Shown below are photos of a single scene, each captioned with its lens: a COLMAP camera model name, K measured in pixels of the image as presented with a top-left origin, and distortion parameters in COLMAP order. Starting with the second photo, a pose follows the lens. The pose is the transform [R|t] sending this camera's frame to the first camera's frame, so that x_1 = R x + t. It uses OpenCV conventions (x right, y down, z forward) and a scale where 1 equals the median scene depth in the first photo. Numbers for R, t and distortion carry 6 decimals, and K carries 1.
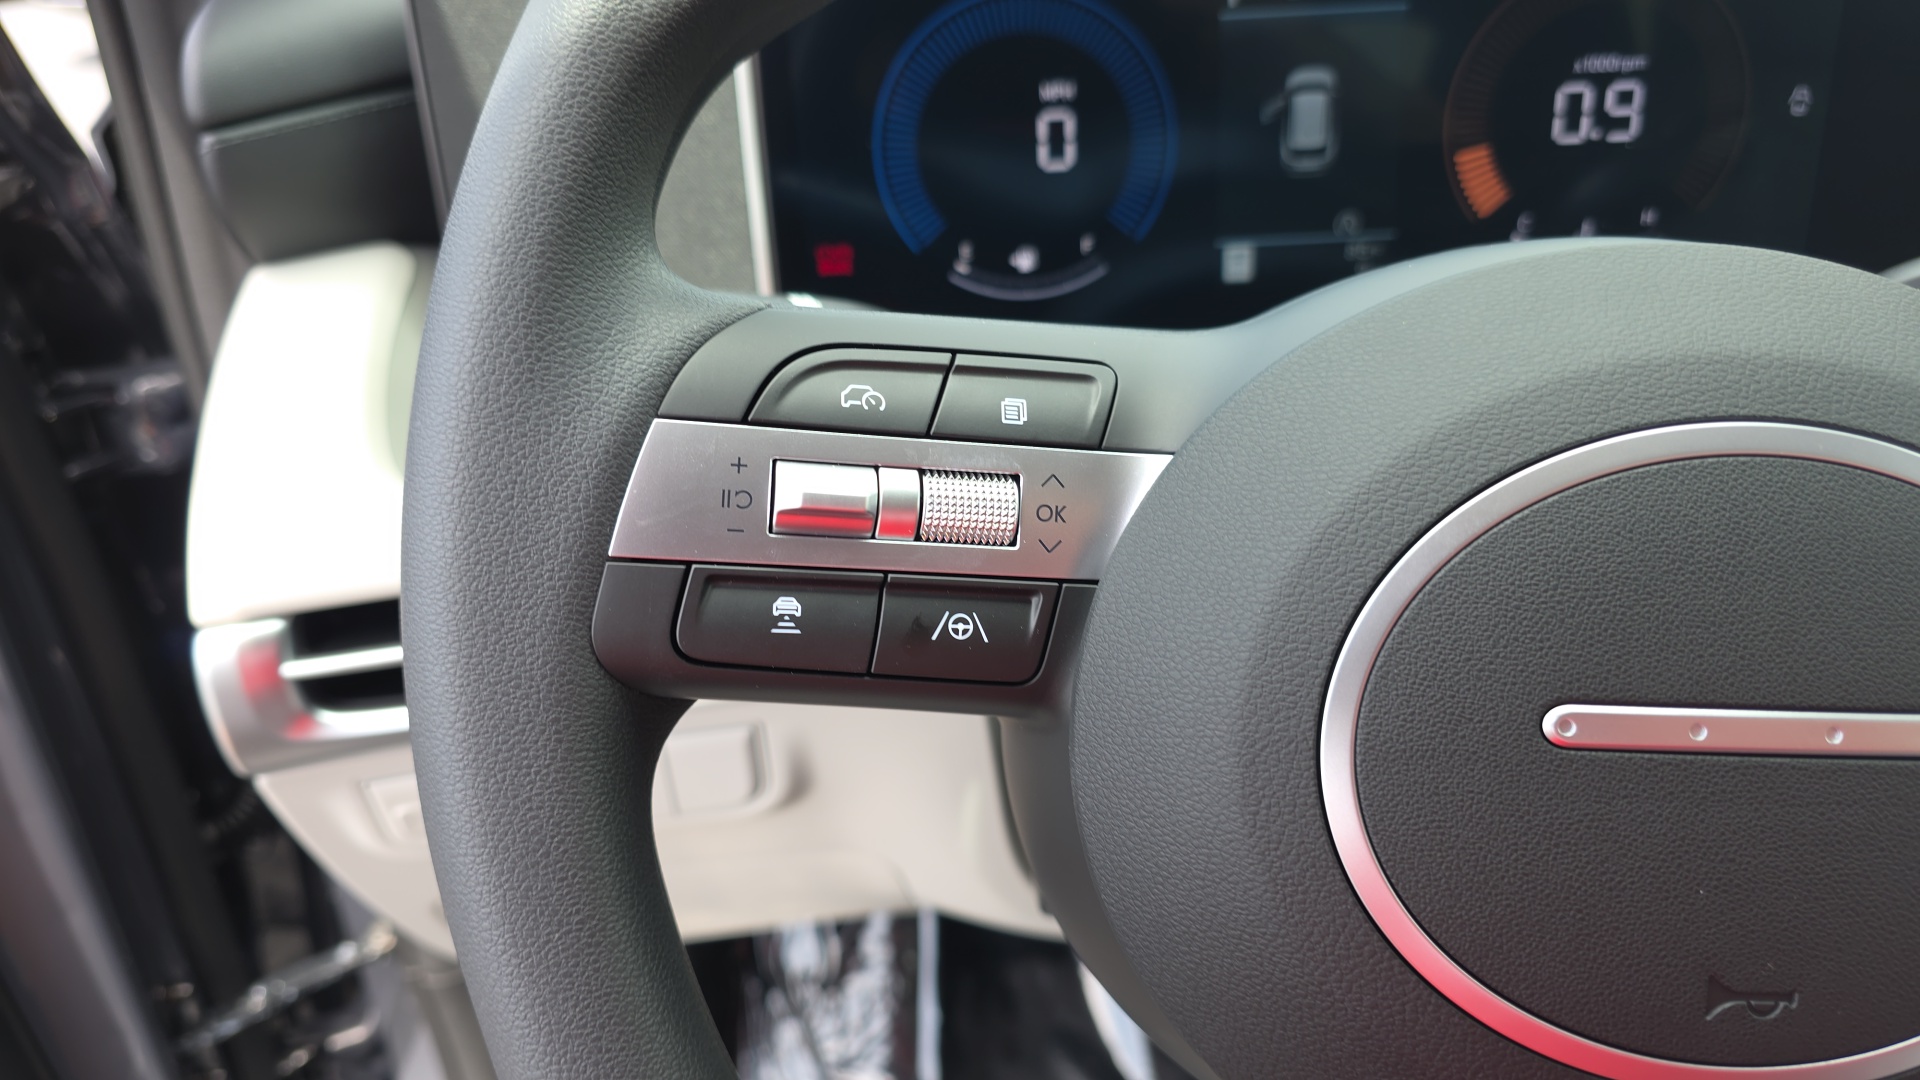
lens RADIAL K [[1379.6, 0, 947.5], [0, 1379.6, 538.2], [0, 0, 1]] dist [0.002519, -0.035179]
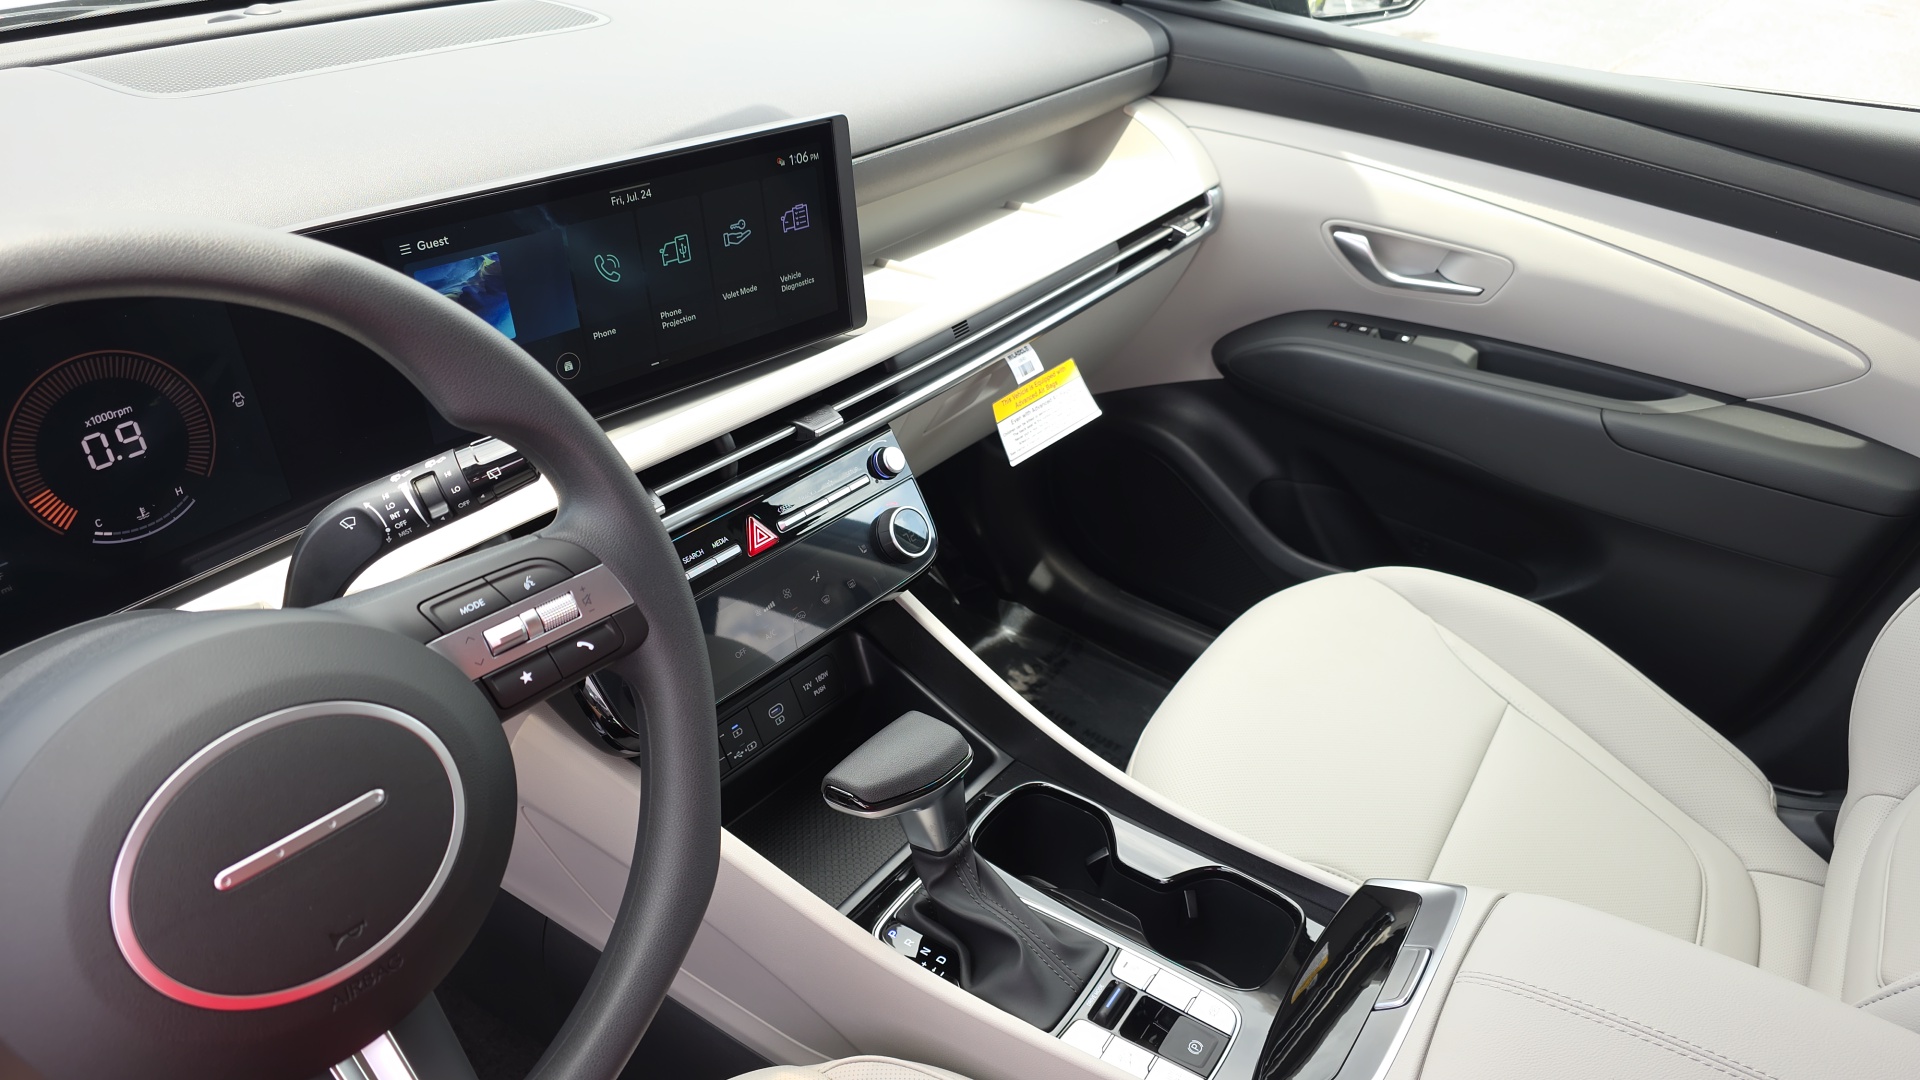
lens RADIAL K [[1305.9, 0, 964.1], [0, 1305.9, 549.2], [0, 0, 1]] dist [0.043746, -0.057236]
pose [[0.555523, -0.381301, 0.738921, -0.140502], [0.338663, 0.915366, 0.217743, -0.206279], [-0.759409, 0.129284, 0.637639, -0.675633]]
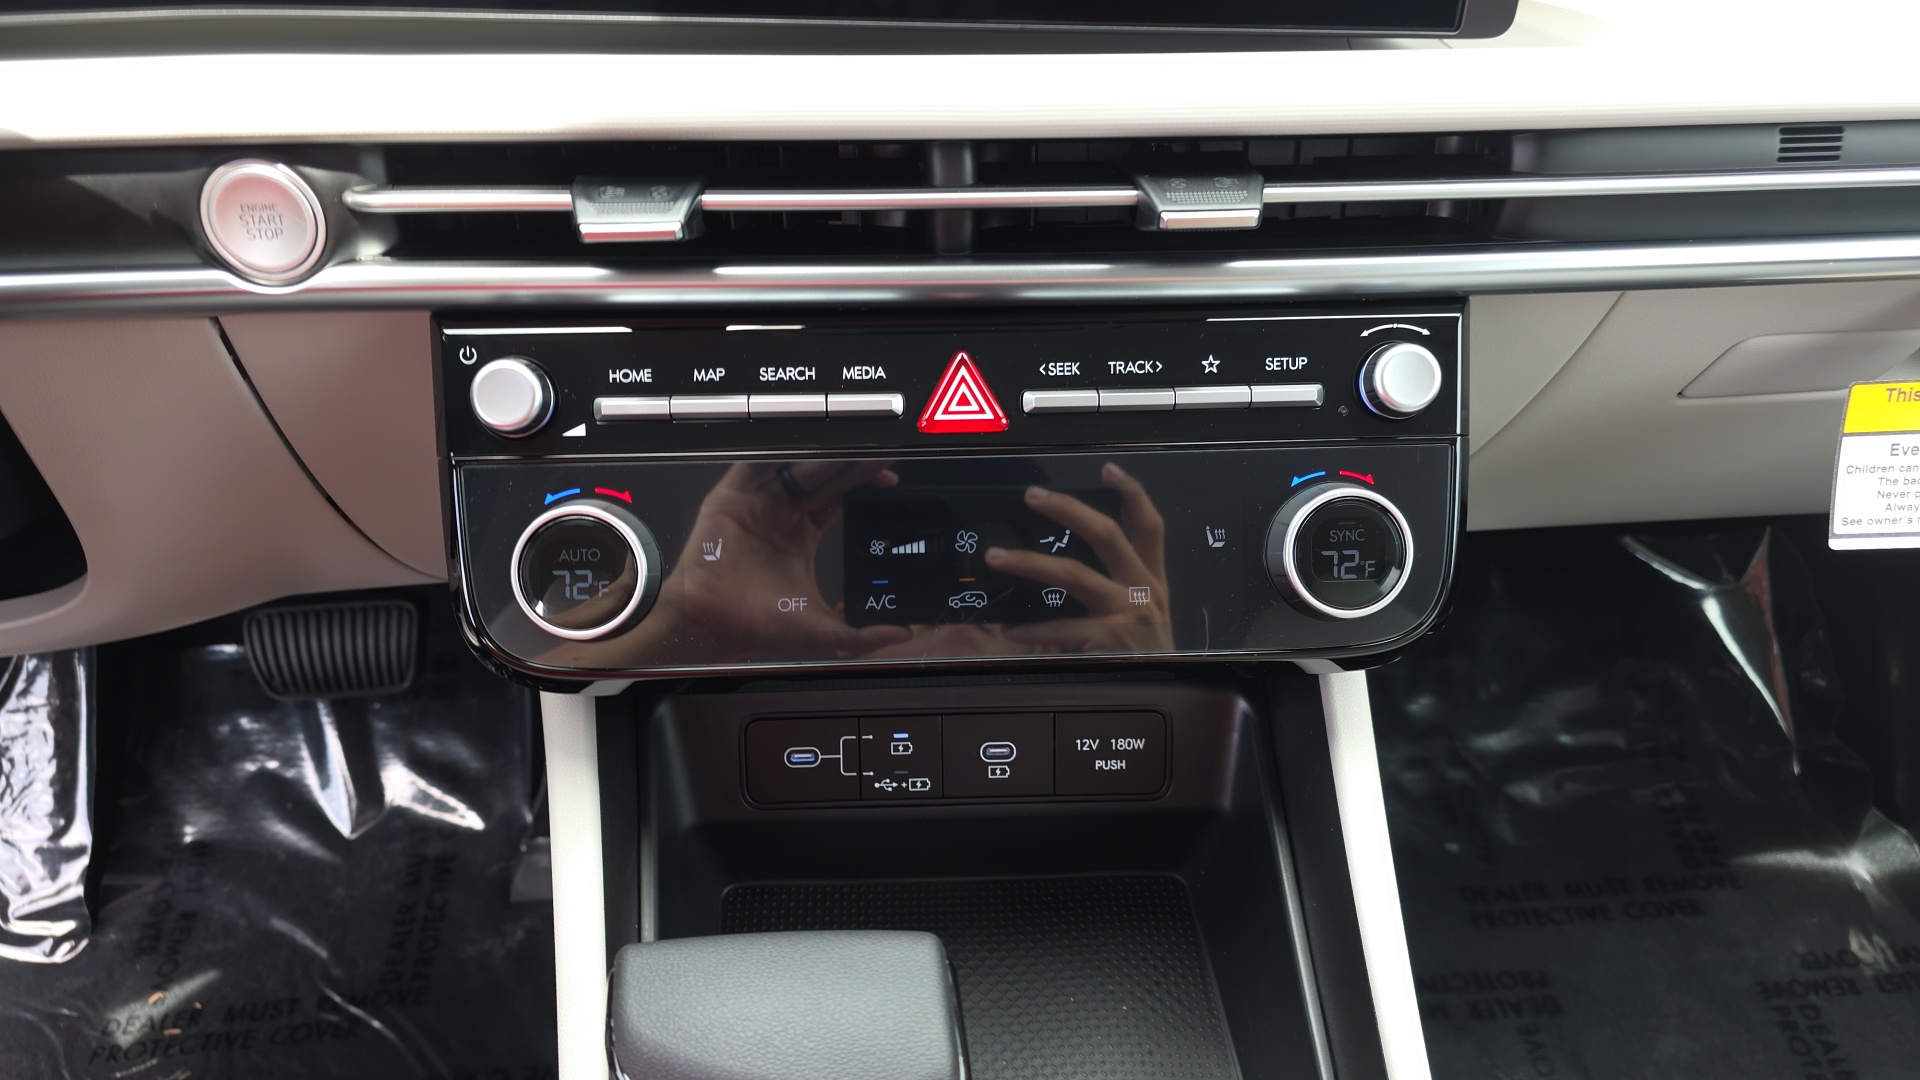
lens RADIAL K [[1321.5, 0, 964.5], [0, 1321.5, 578.9], [0, 0, 1]] dist [0.055831, -0.070344]
pose [[0.990979, -0.031526, 0.130256, 1.167527], [0.007332, 0.983236, 0.182192, 0.086146], [-0.133816, -0.179594, 0.974597, -0.023274]]
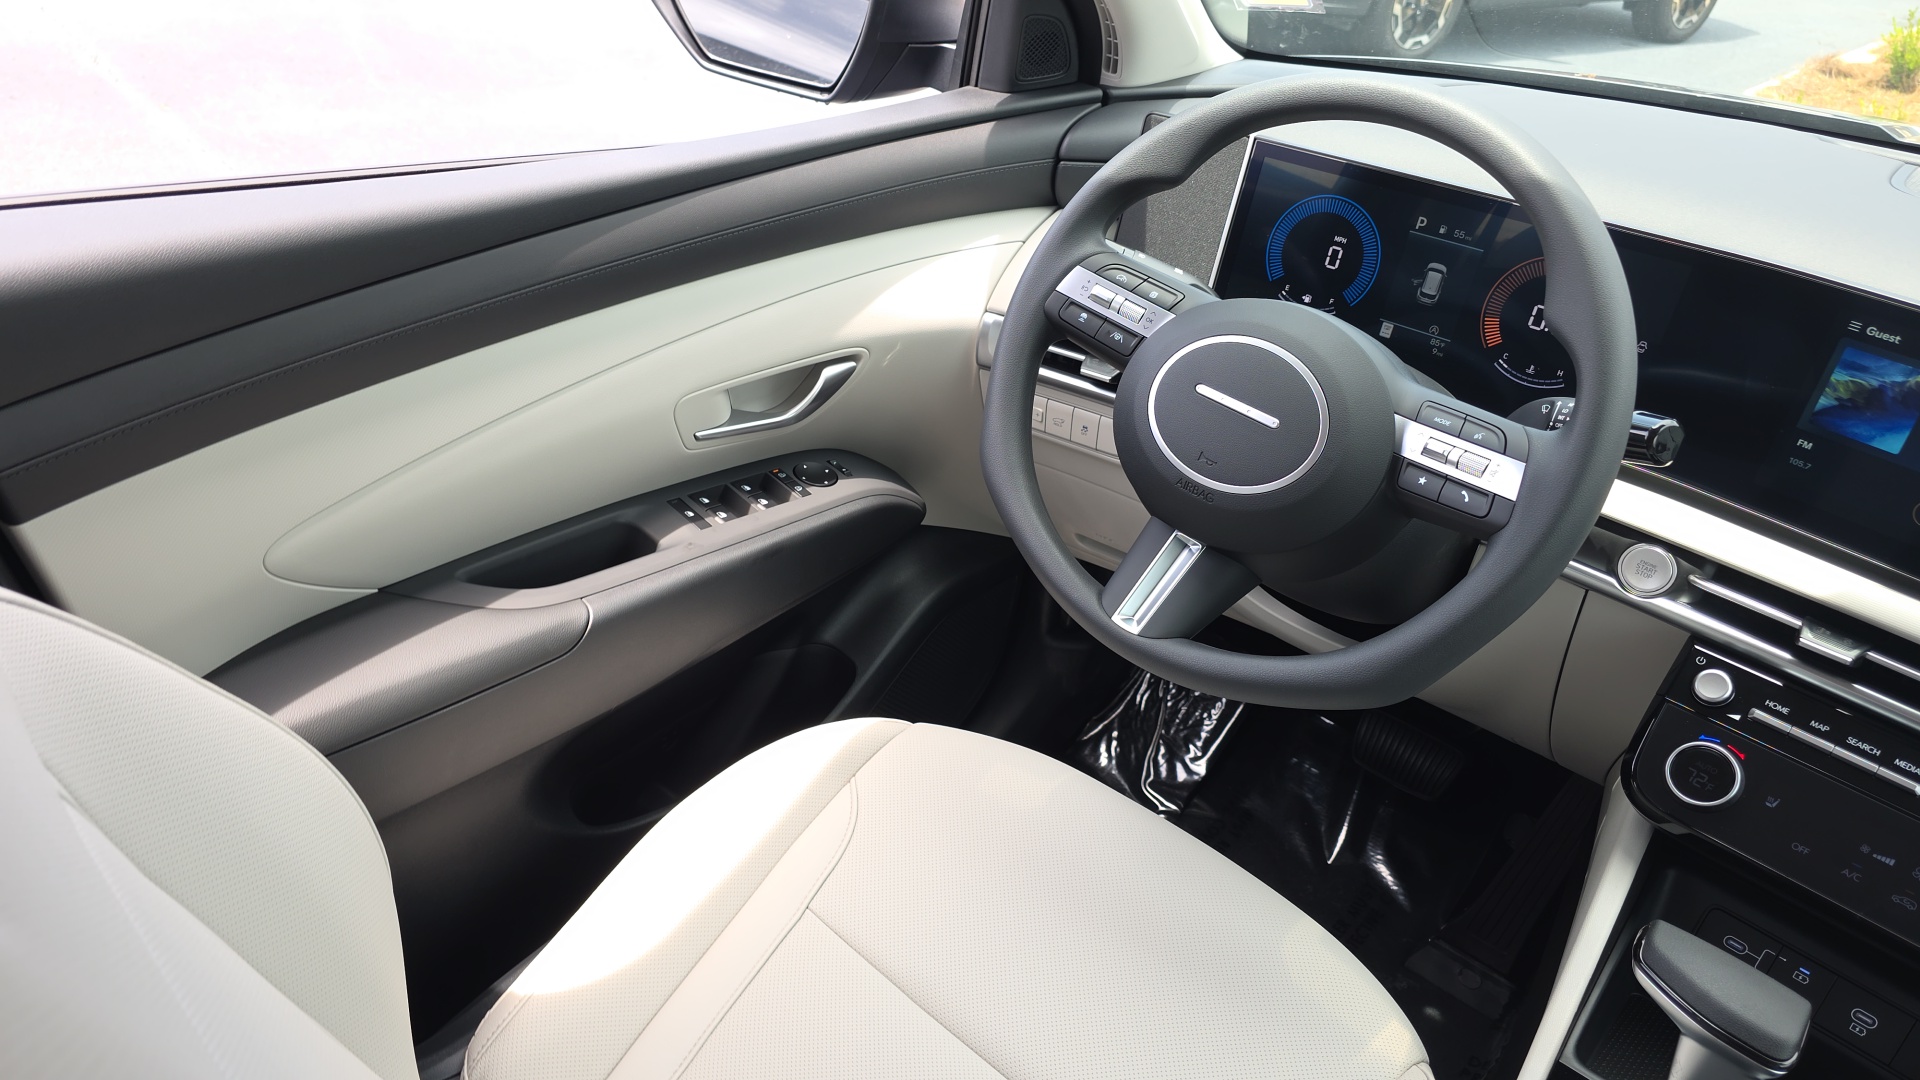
lens RADIAL K [[1314.7, 0, 888.4], [0, 1314.7, 529.4], [0, 0, 1]] dist [0.038388, -0.042171]
pose [[0.726598, 0.432946, -0.533491, 1.029844], [-0.433708, 0.891246, 0.132578, 0.194738], [0.532871, 0.135048, 0.835350, -1.438867]]
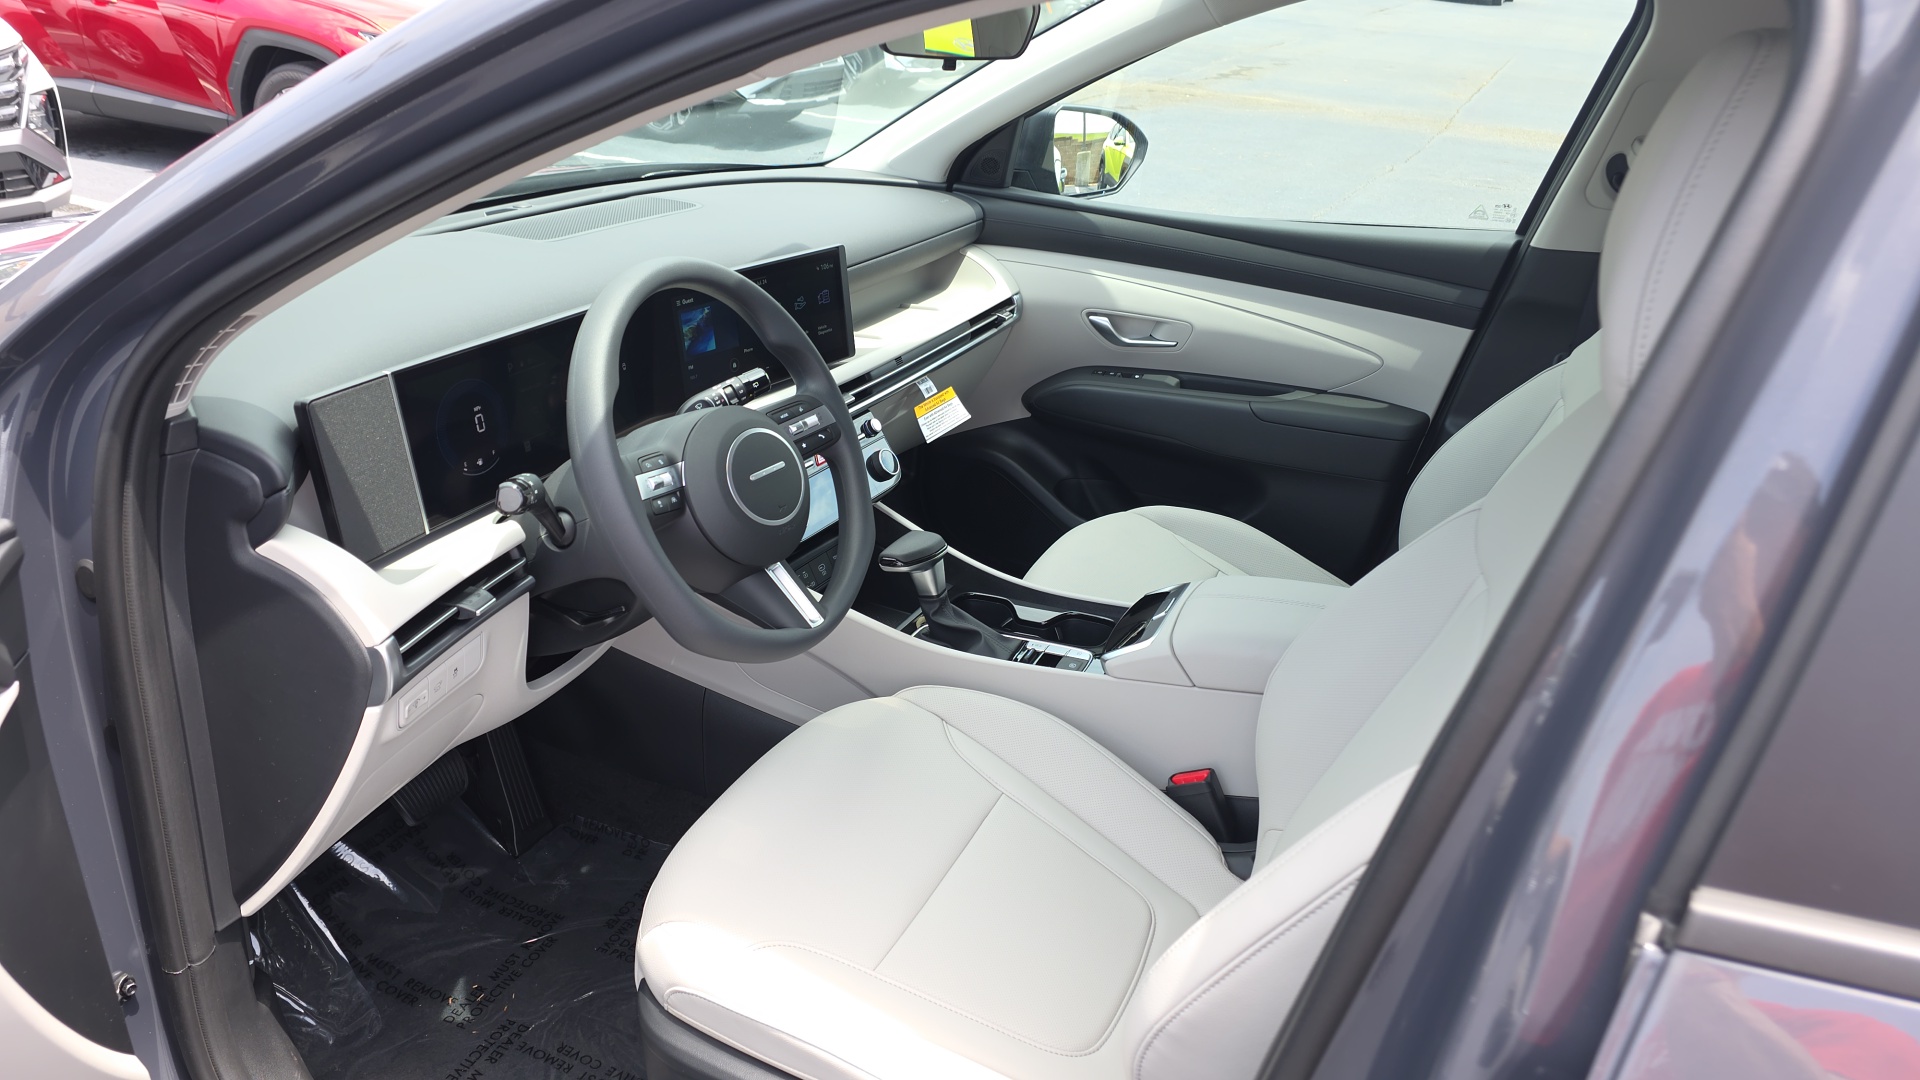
lens RADIAL K [[1299.5, 0, 917.6], [0, 1299.5, 548.5], [0, 0, 1]] dist [0.074686, -0.072960]
pose [[0.417412, -0.309638, 0.854337, -2.230253], [0.390636, 0.909997, 0.138955, -0.055579], [-0.820470, 0.275733, 0.500800, -1.285620]]
